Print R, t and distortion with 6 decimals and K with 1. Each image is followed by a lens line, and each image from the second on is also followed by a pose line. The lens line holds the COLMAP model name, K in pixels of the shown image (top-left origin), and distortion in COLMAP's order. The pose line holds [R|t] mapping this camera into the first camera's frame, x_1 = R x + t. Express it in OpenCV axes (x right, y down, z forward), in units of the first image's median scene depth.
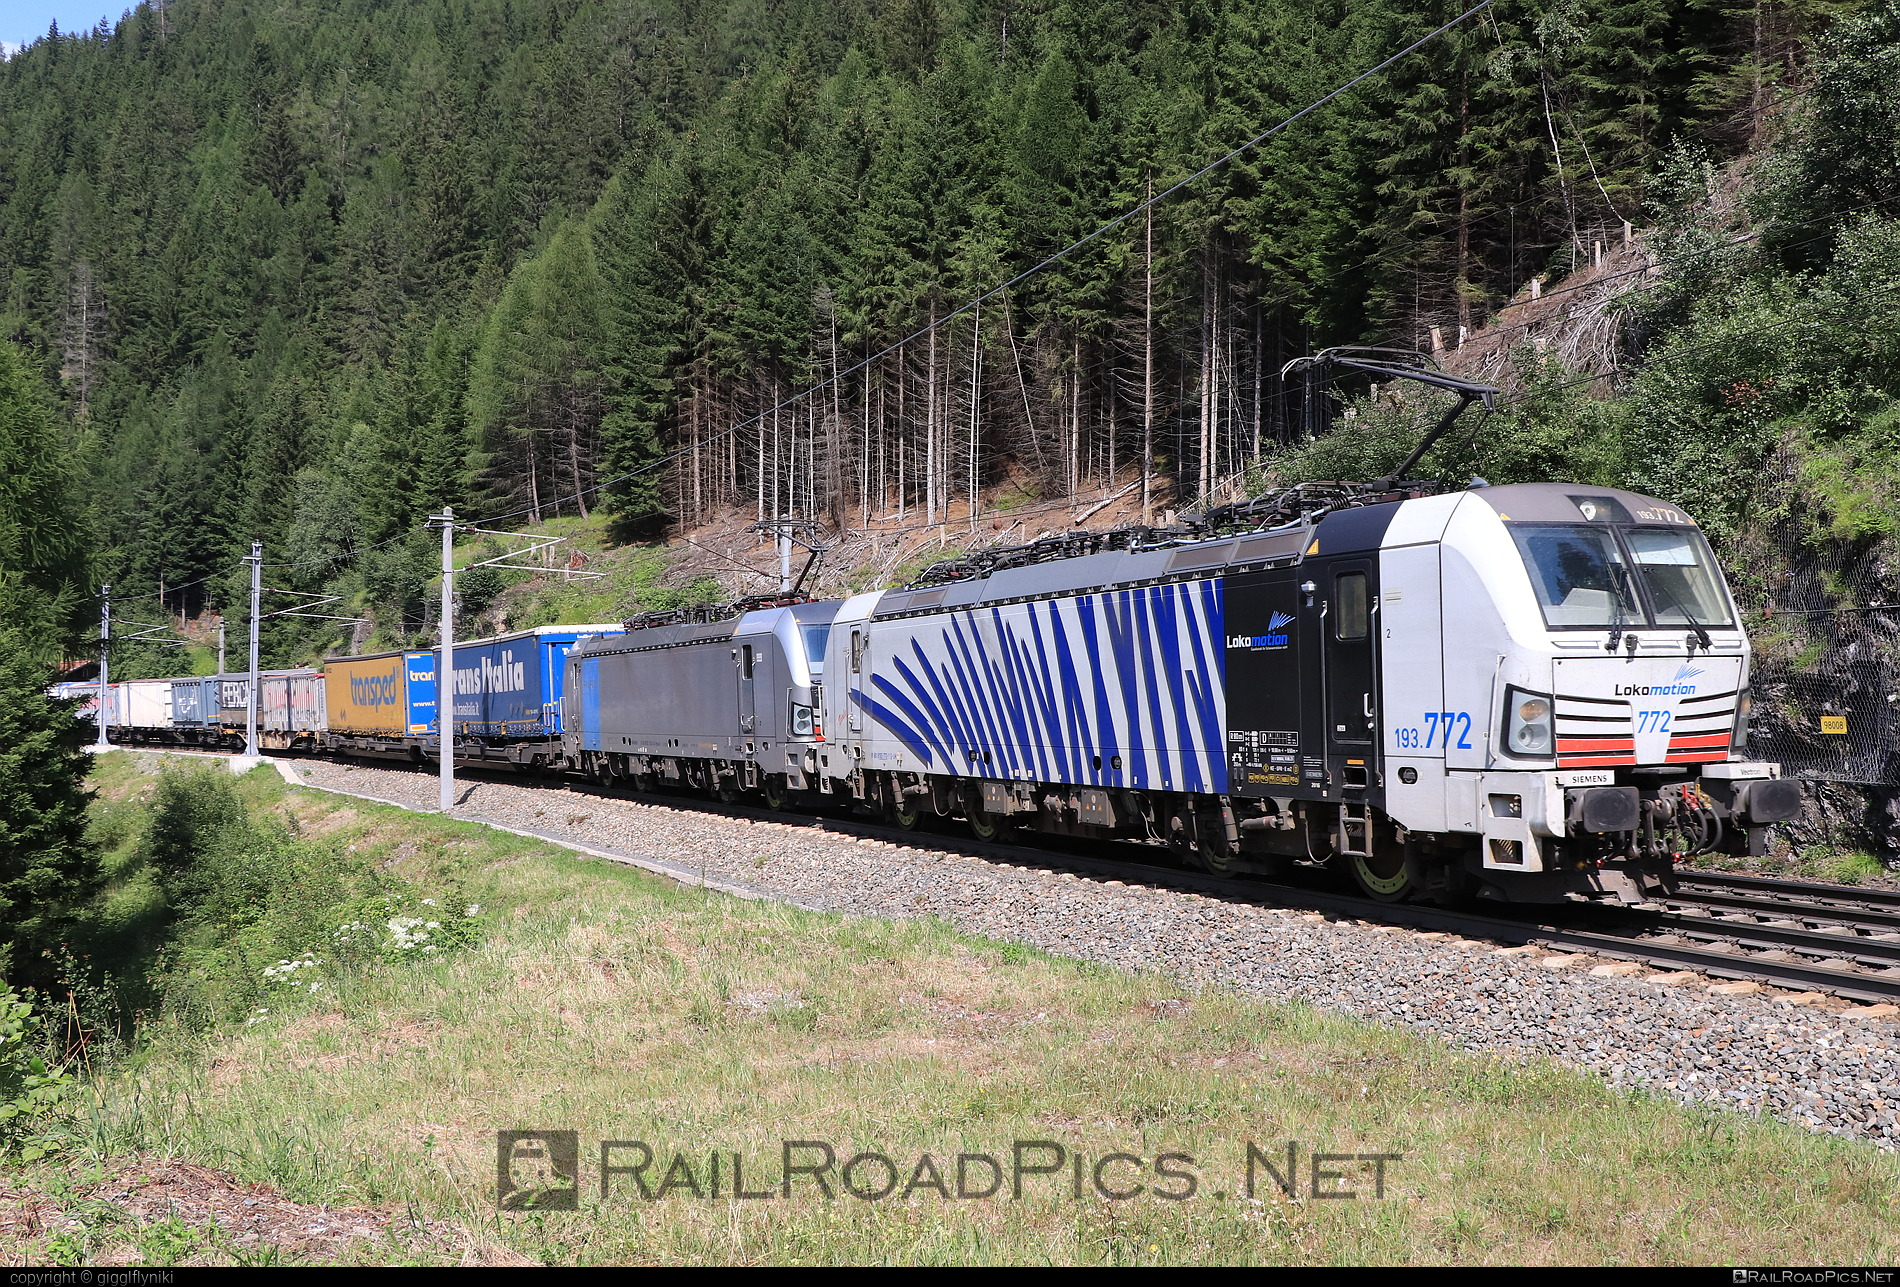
lens RADIAL K [[1765.7, 0, 950.0], [0, 1765.7, 643.5], [0, 0, 1]] dist [-0.050237, 0.000860]
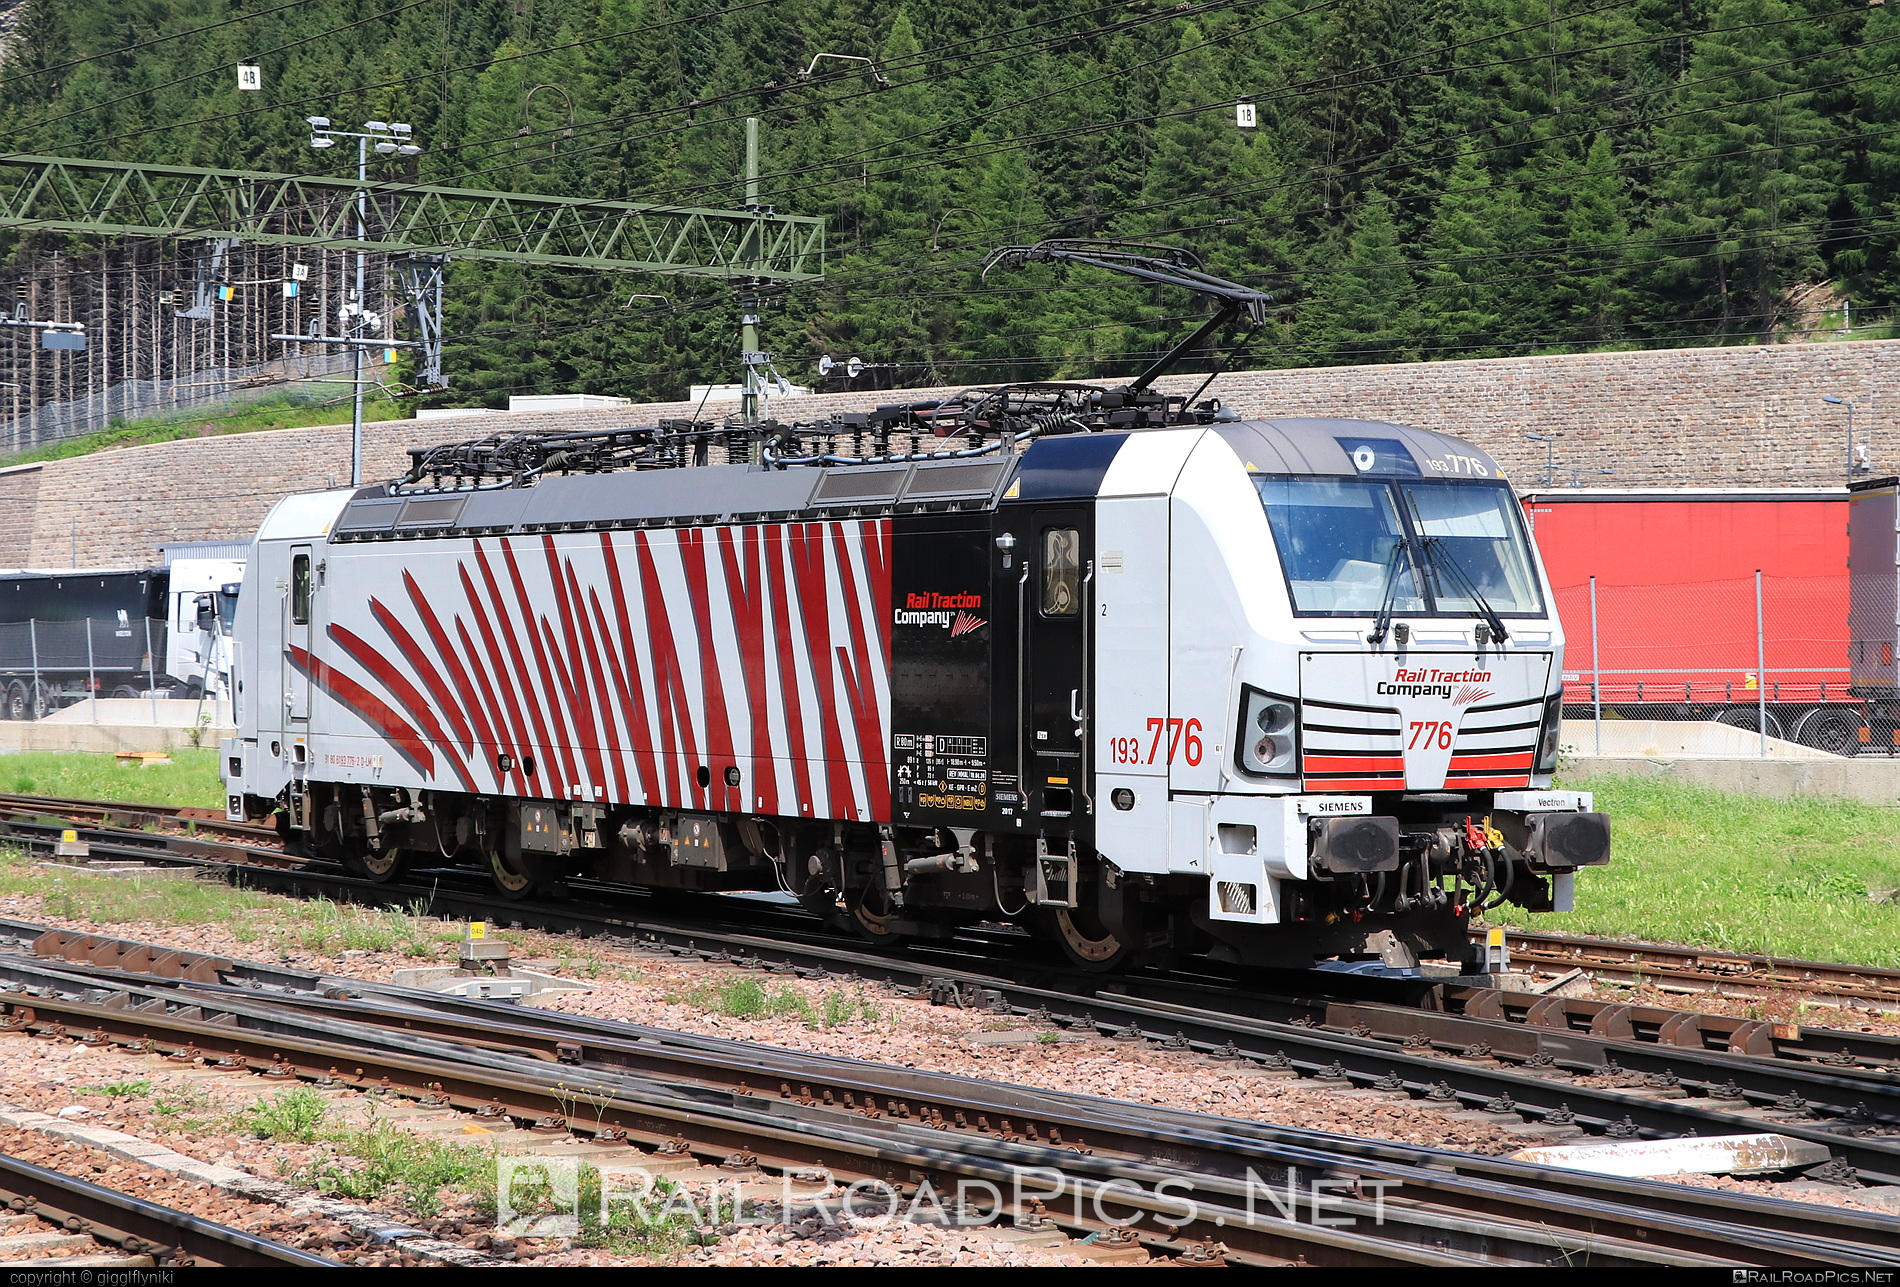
lens RADIAL K [[3860.2, 0, 950.0], [0, 3860.2, 643.5], [0, 0, 1]] dist [0.049161, -0.048194]
pose [[0.986599, 0.022007, 0.161672, -0.073648], [-0.027128, 0.999195, 0.029537, -0.034339], [-0.160892, -0.033527, 0.986402, -0.549482]]
